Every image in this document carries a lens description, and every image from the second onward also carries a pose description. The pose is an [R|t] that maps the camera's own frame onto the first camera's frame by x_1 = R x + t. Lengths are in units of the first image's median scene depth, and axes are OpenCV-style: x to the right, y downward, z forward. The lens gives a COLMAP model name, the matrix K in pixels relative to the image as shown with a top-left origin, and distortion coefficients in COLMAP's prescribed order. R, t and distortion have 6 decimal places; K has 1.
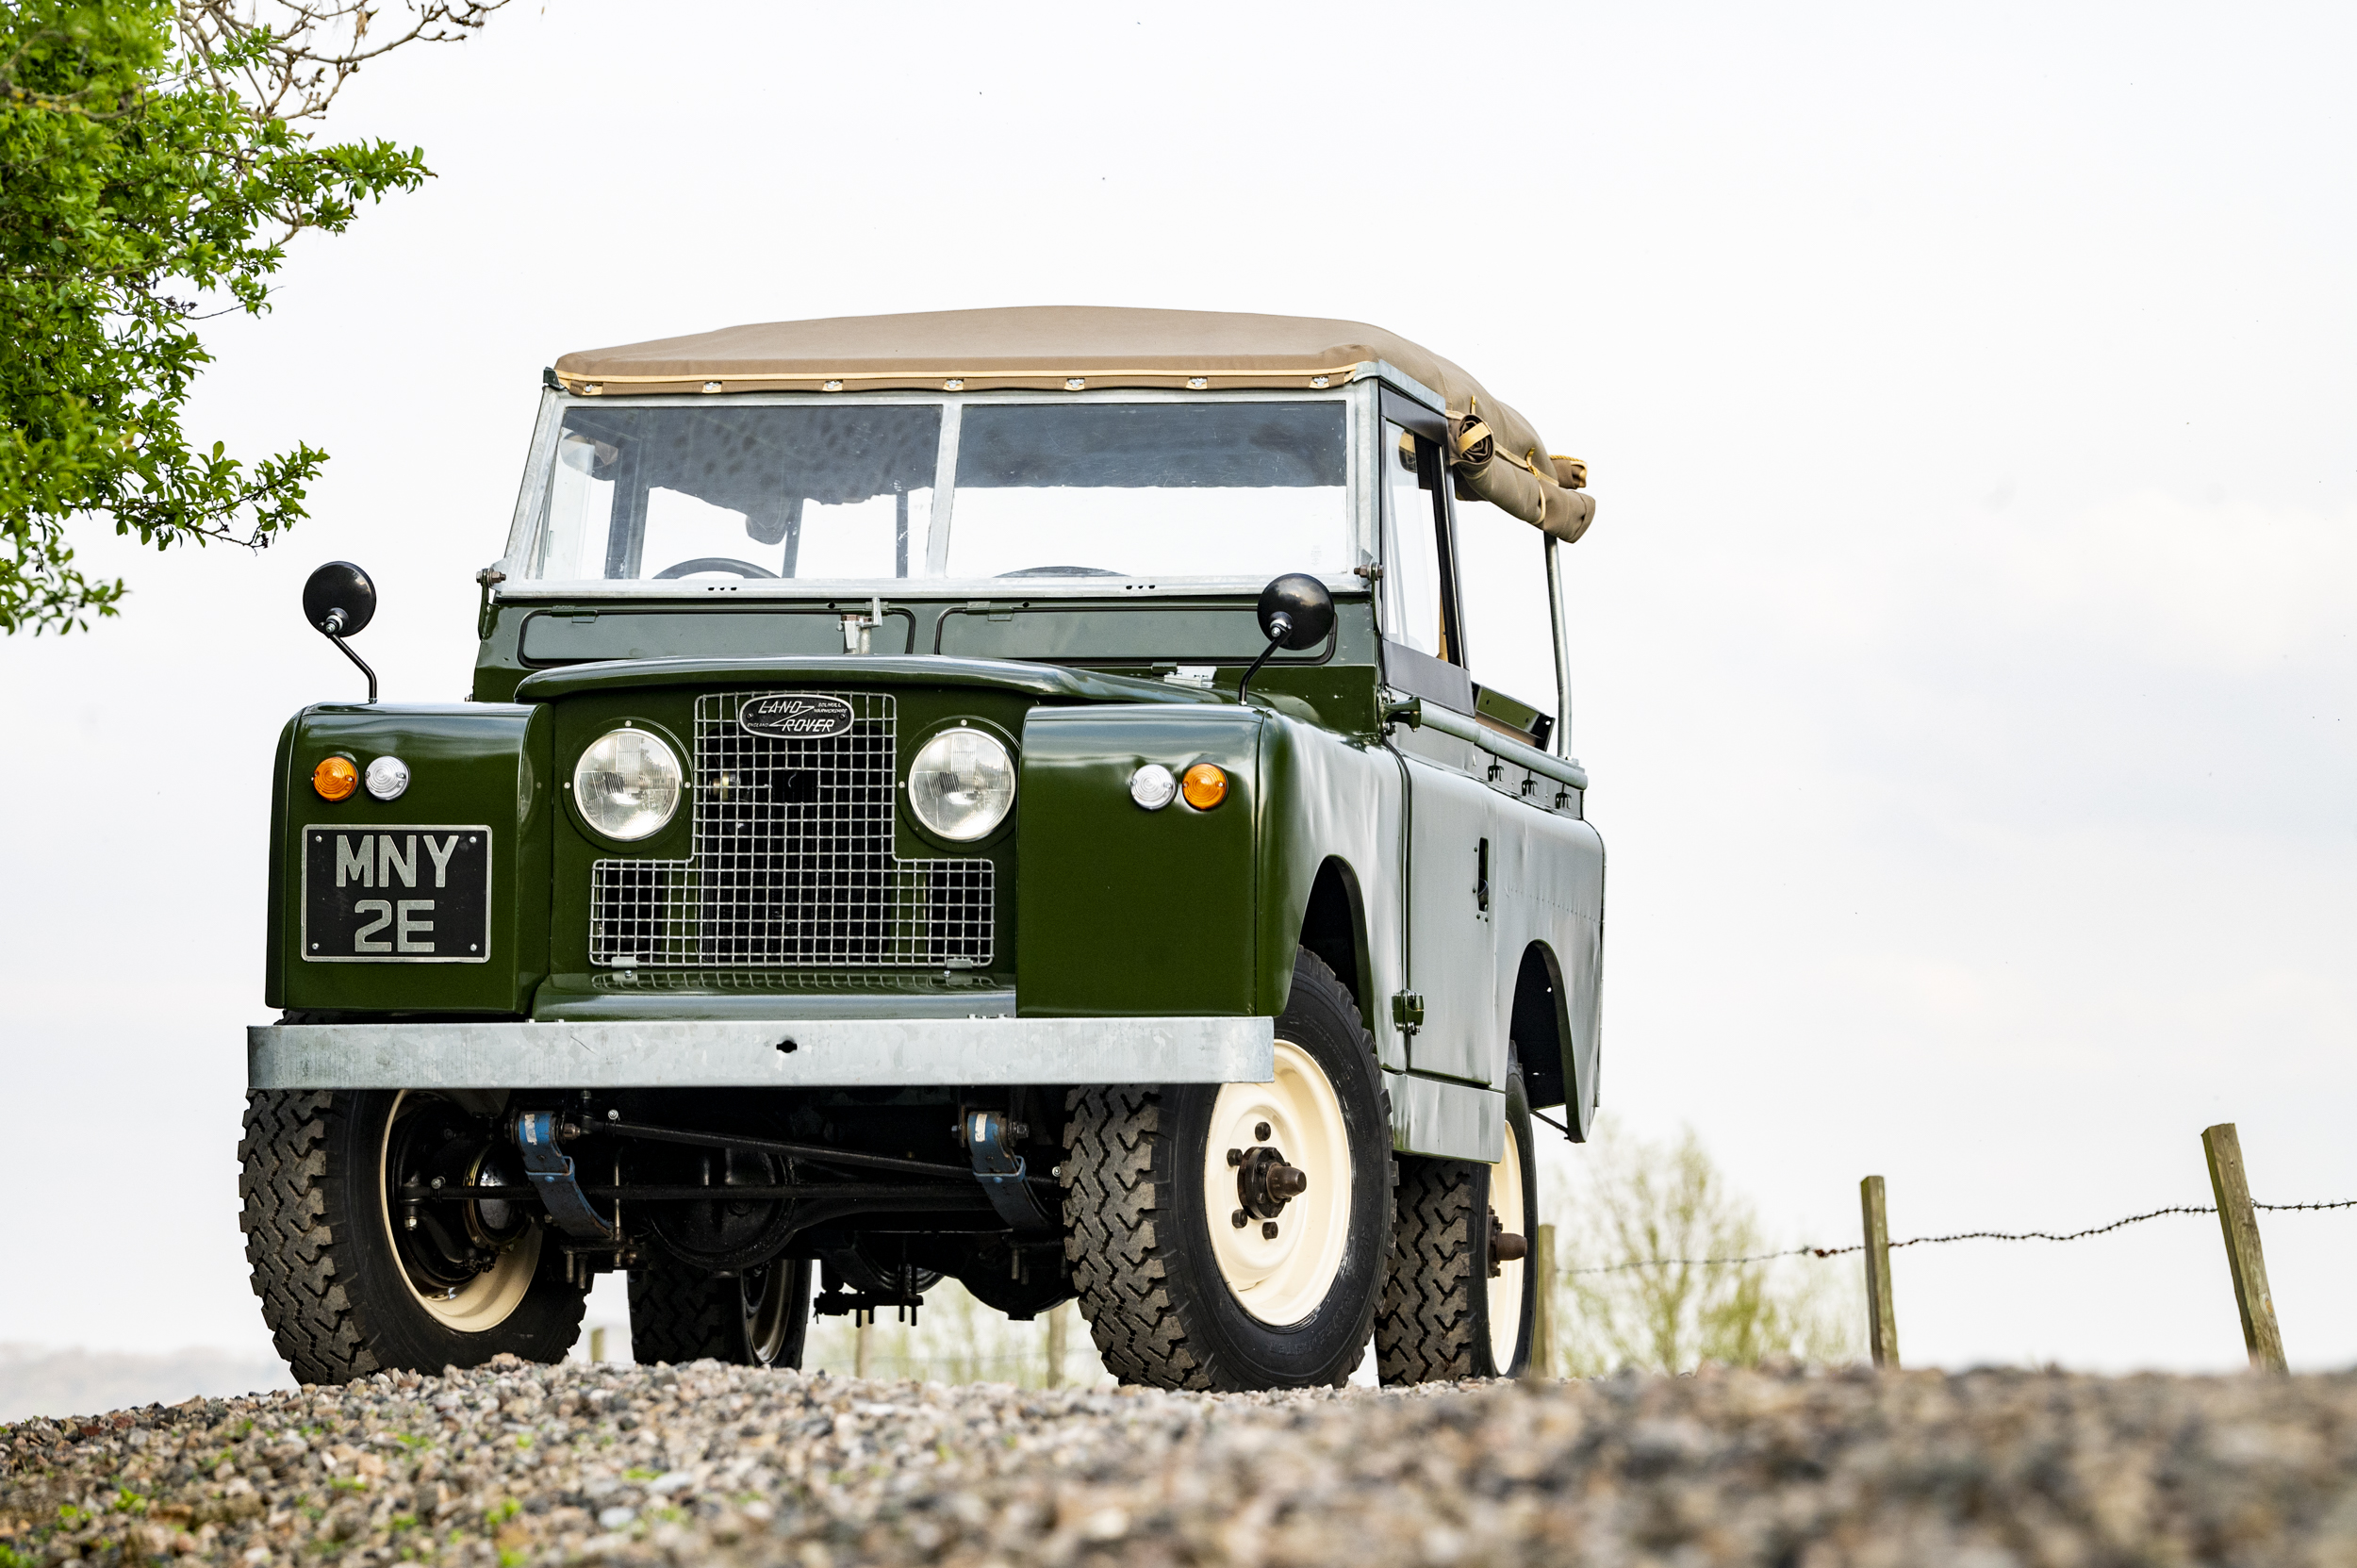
lens RADIAL K [[11039.3, 0, 1178.5], [0, 11039.3, 784.0], [0, 0, 1]] dist [0.130168, -2.080762]
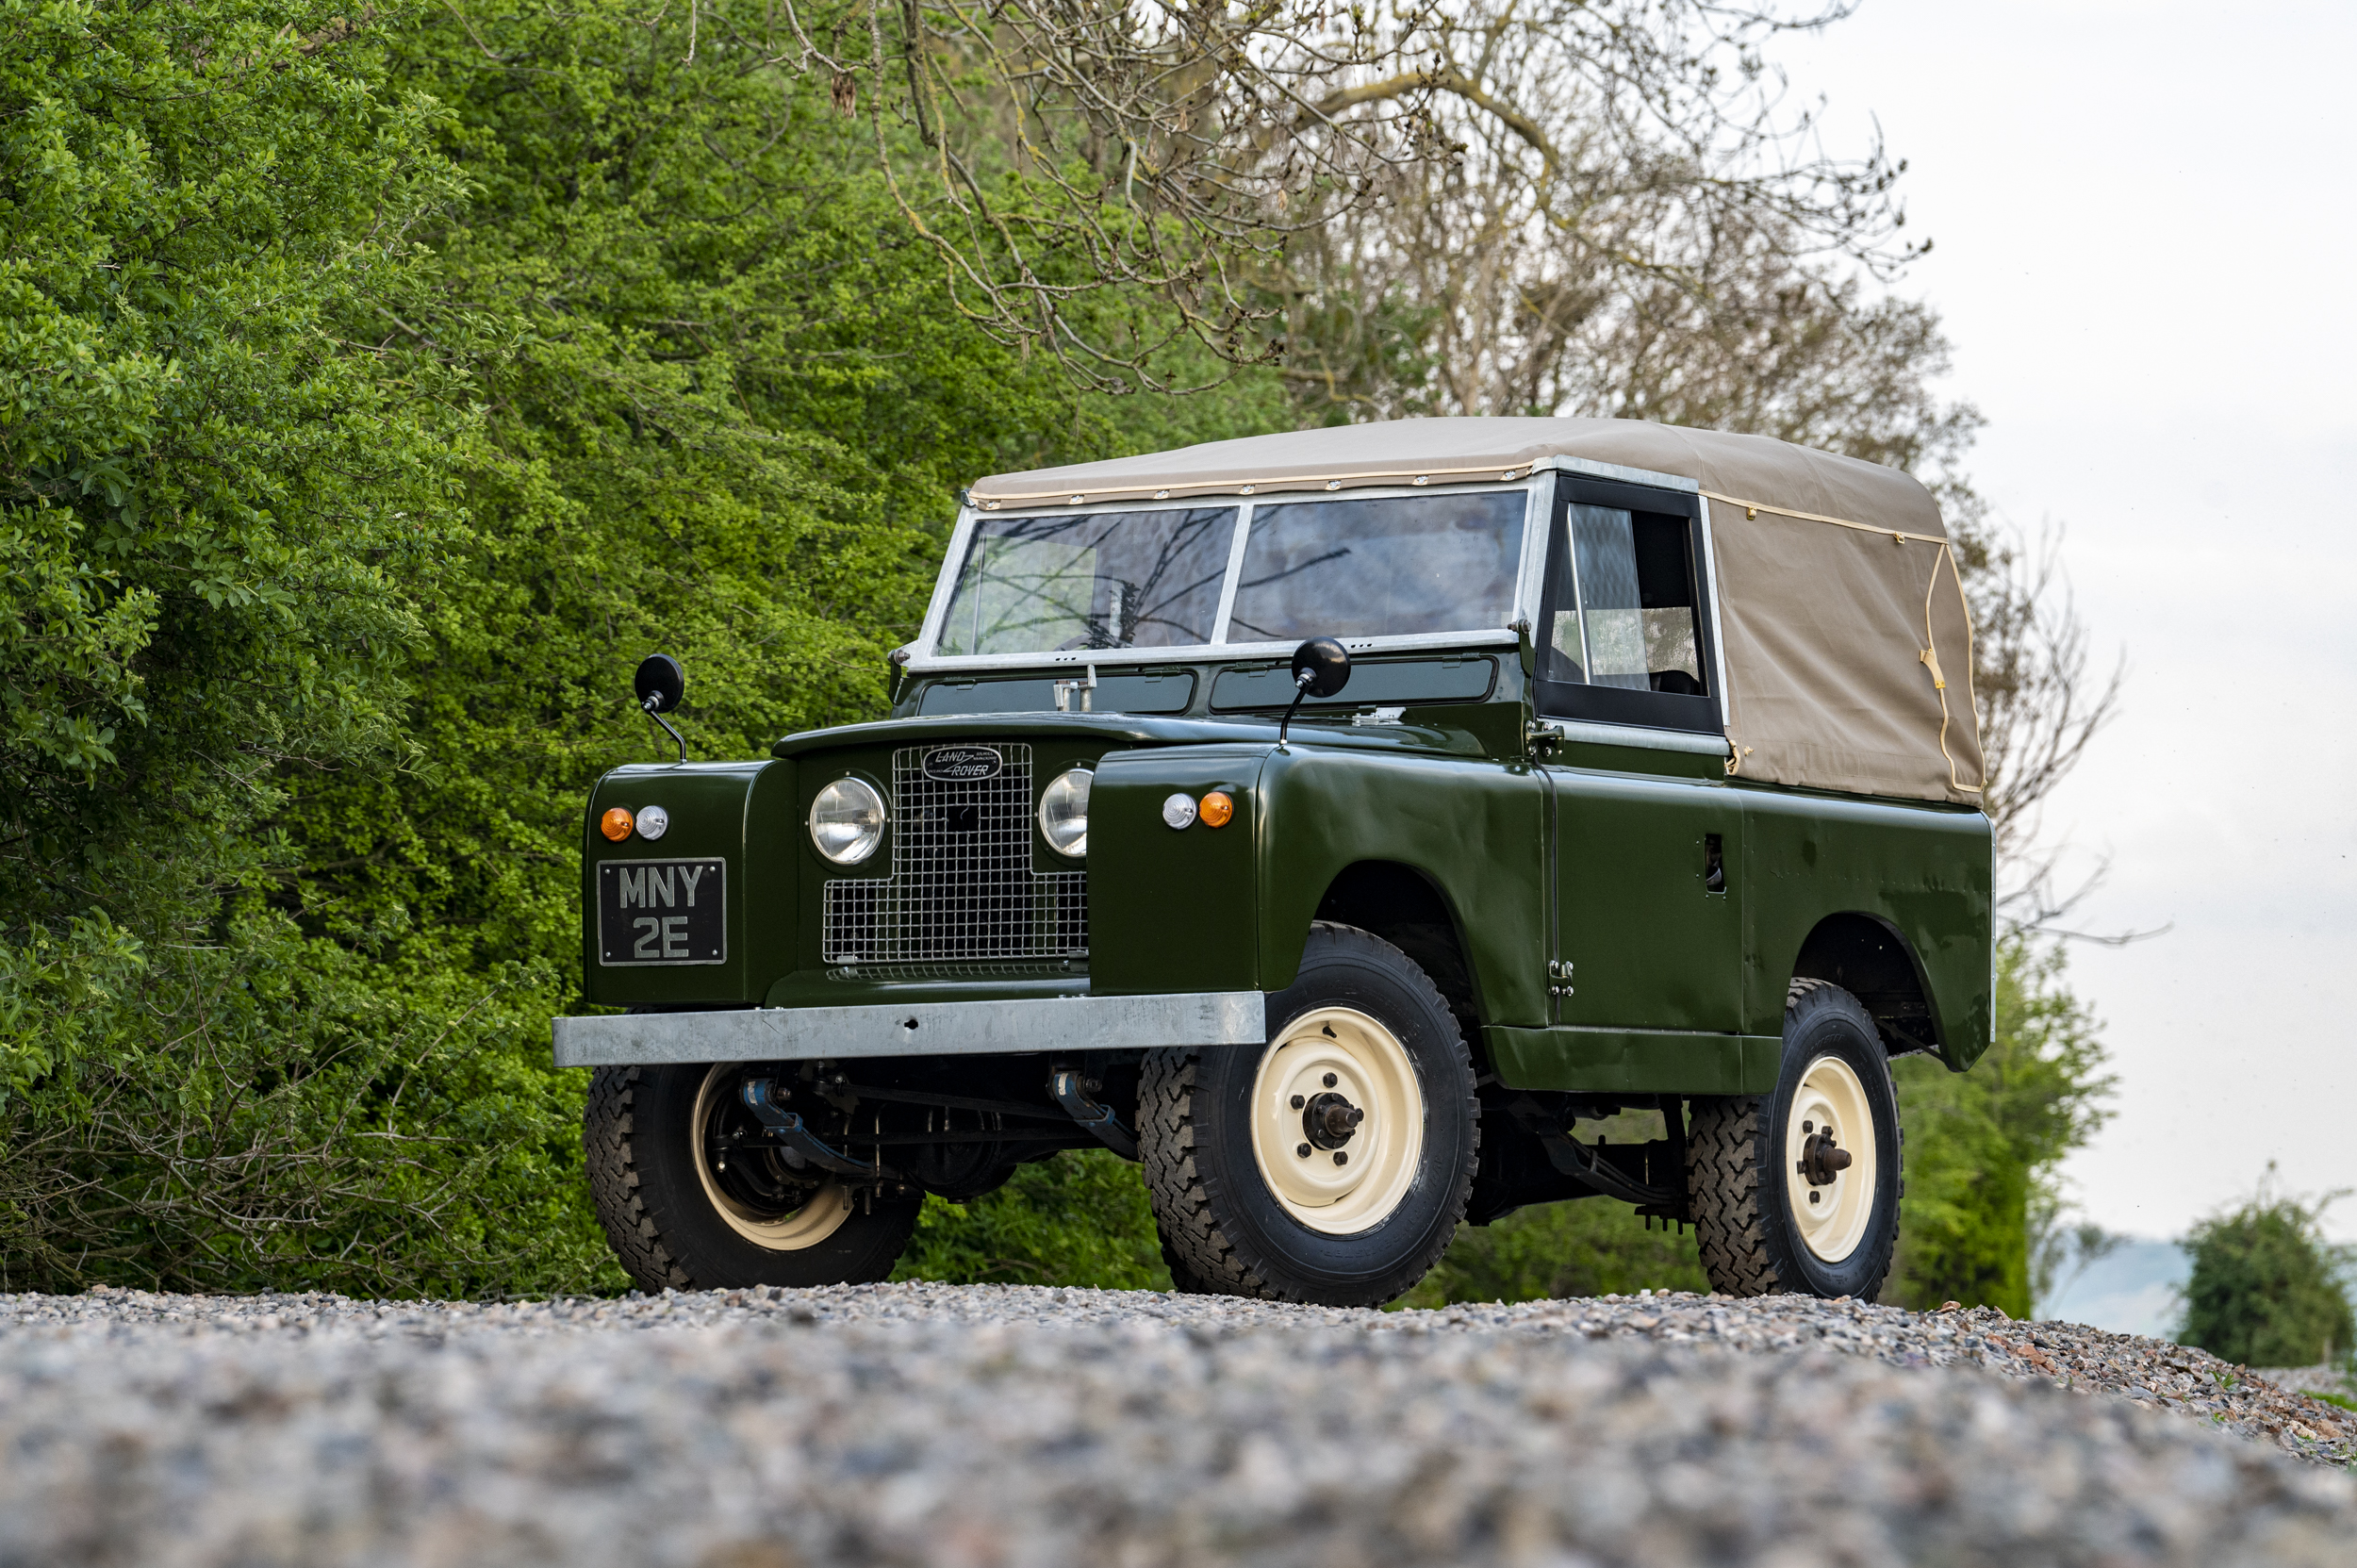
lens RADIAL K [[9130.4, 0, 1178.5], [0, 9130.4, 784.0], [0, 0, 1]] dist [0.195114, 3.344807]
pose [[0.947905, -0.033548, -0.316780, 0.323361], [0.034786, 0.999393, -0.001750, -0.001070], [0.316647, -0.009361, 0.948497, 0.007247]]
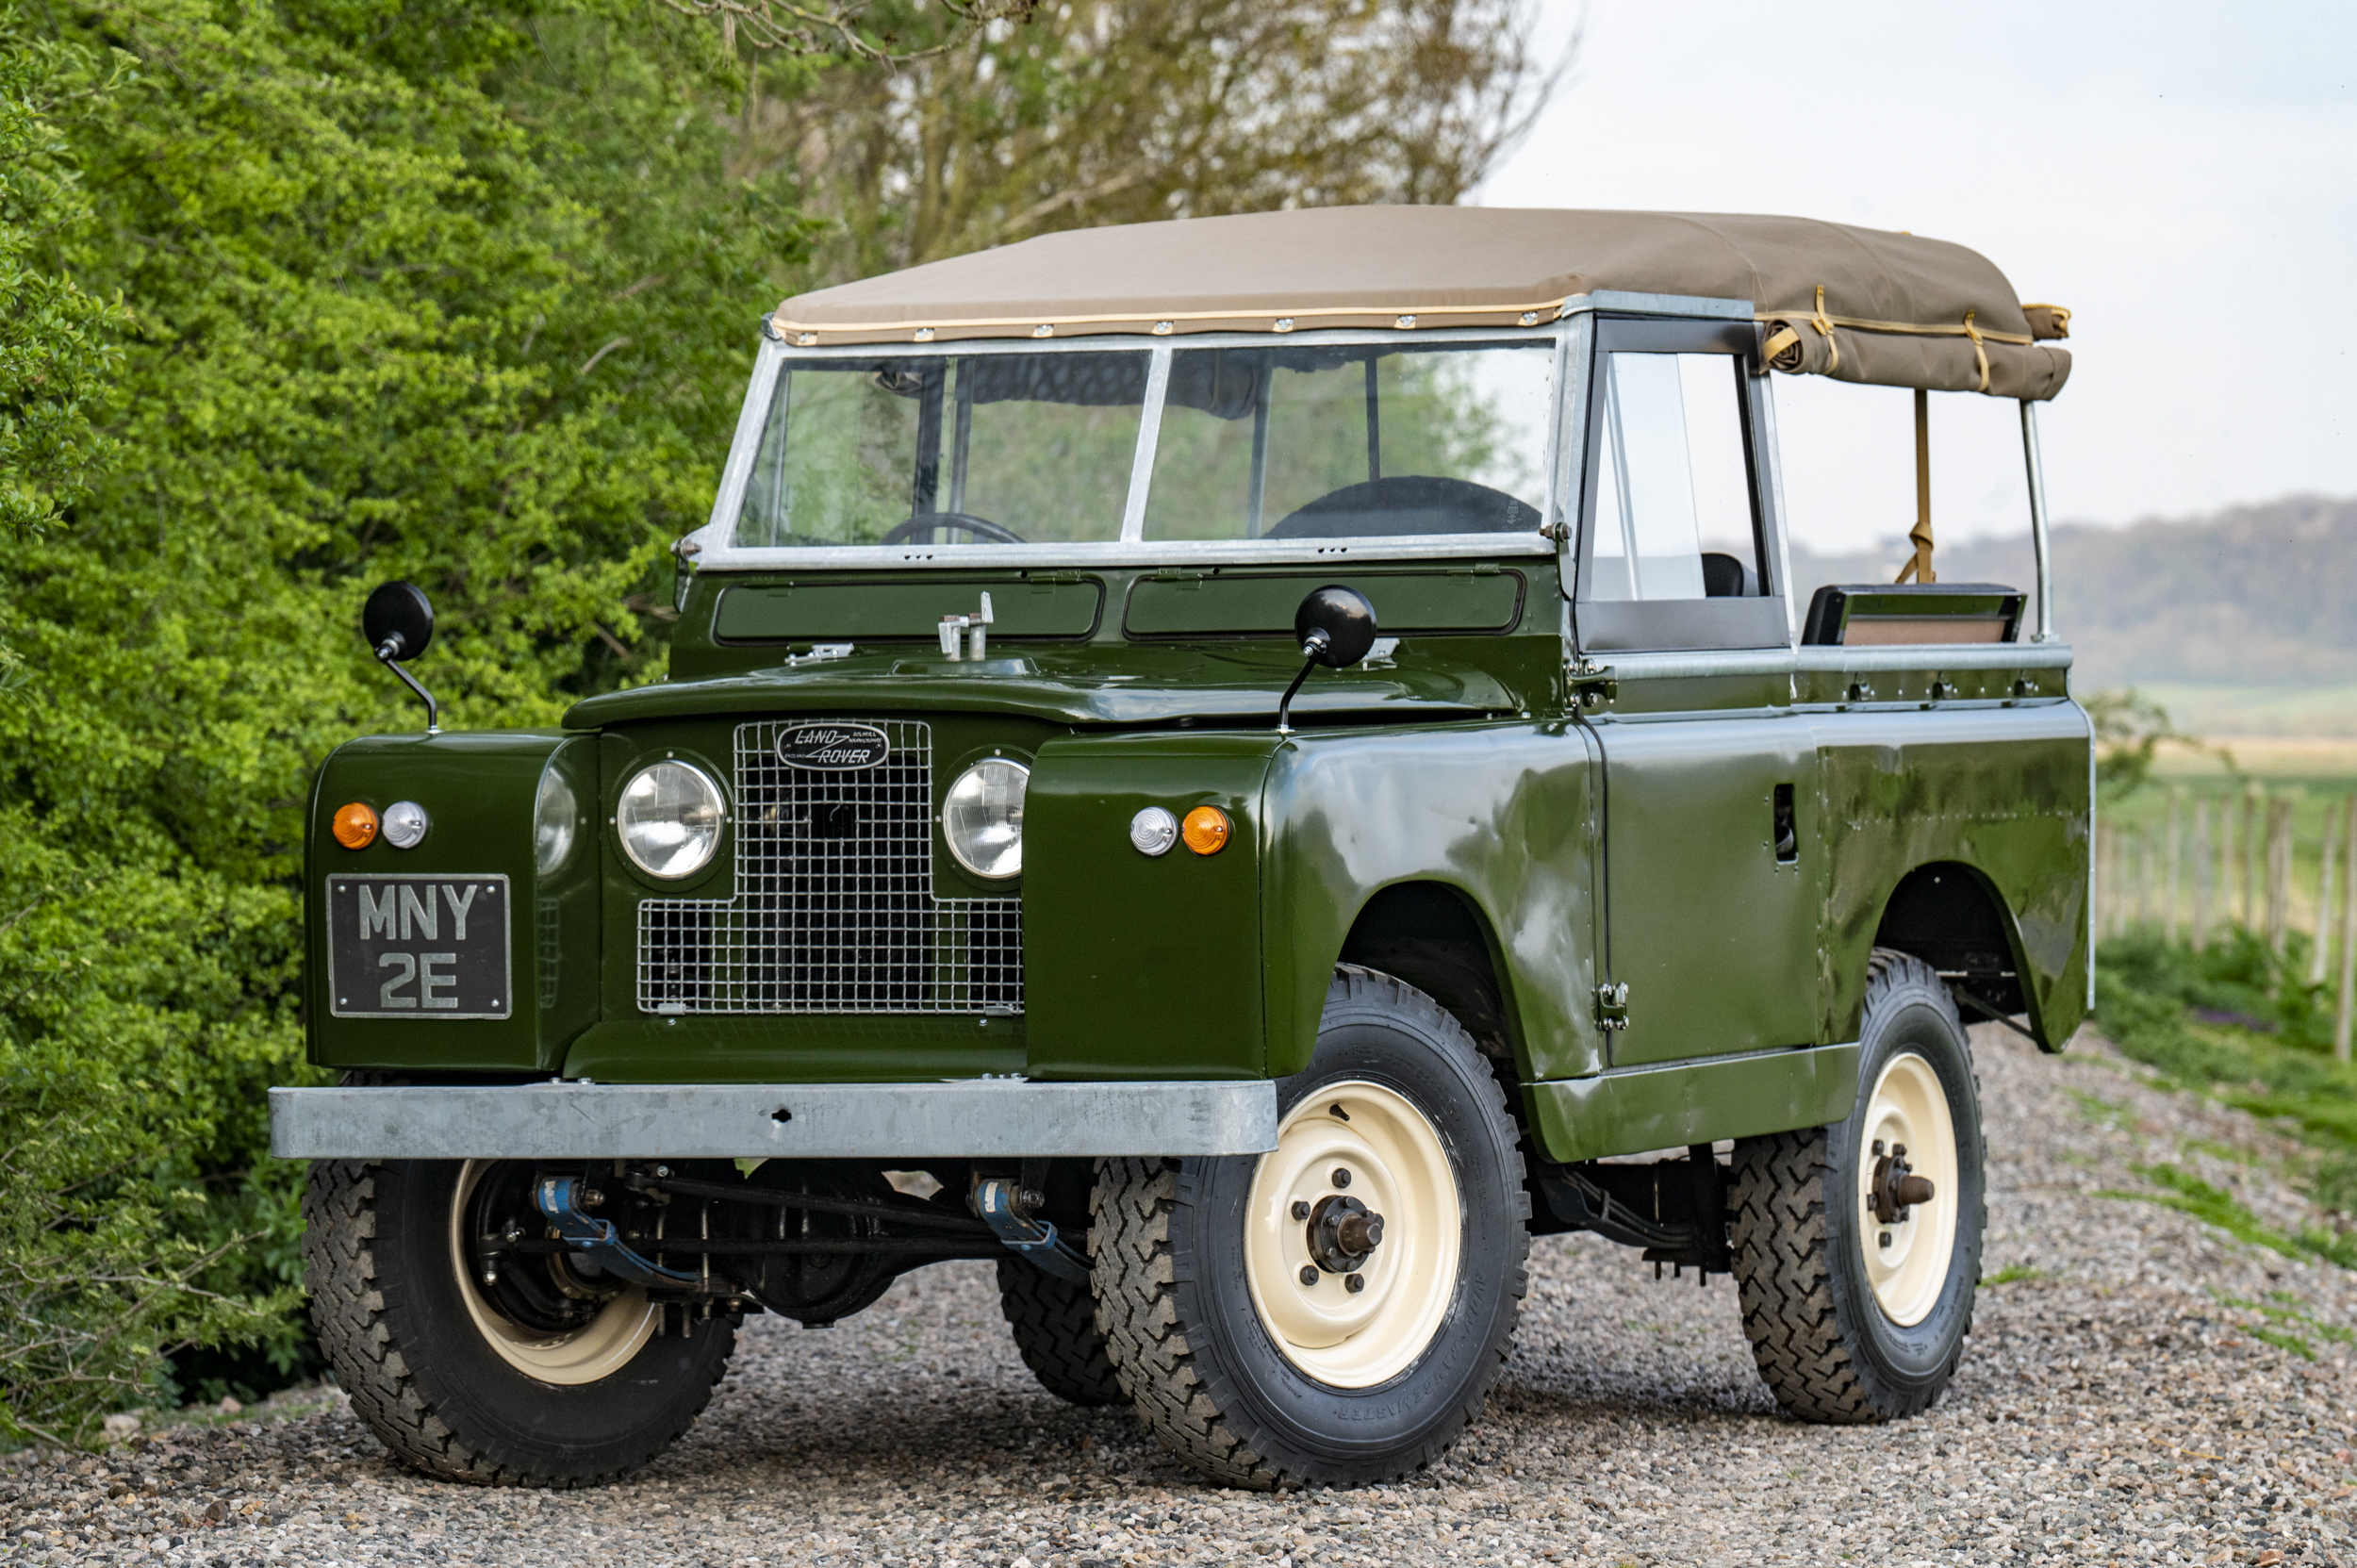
lens RADIAL K [[11039.3, 0, 1178.5], [0, 11039.3, 784.0], [0, 0, 1]] dist [0.130168, -2.080762]
pose [[0.970952, -0.019361, -0.238488, 0.217735], [0.037176, 0.996824, 0.070429, -0.067982], [0.236367, -0.077249, 0.968588, 0.097986]]
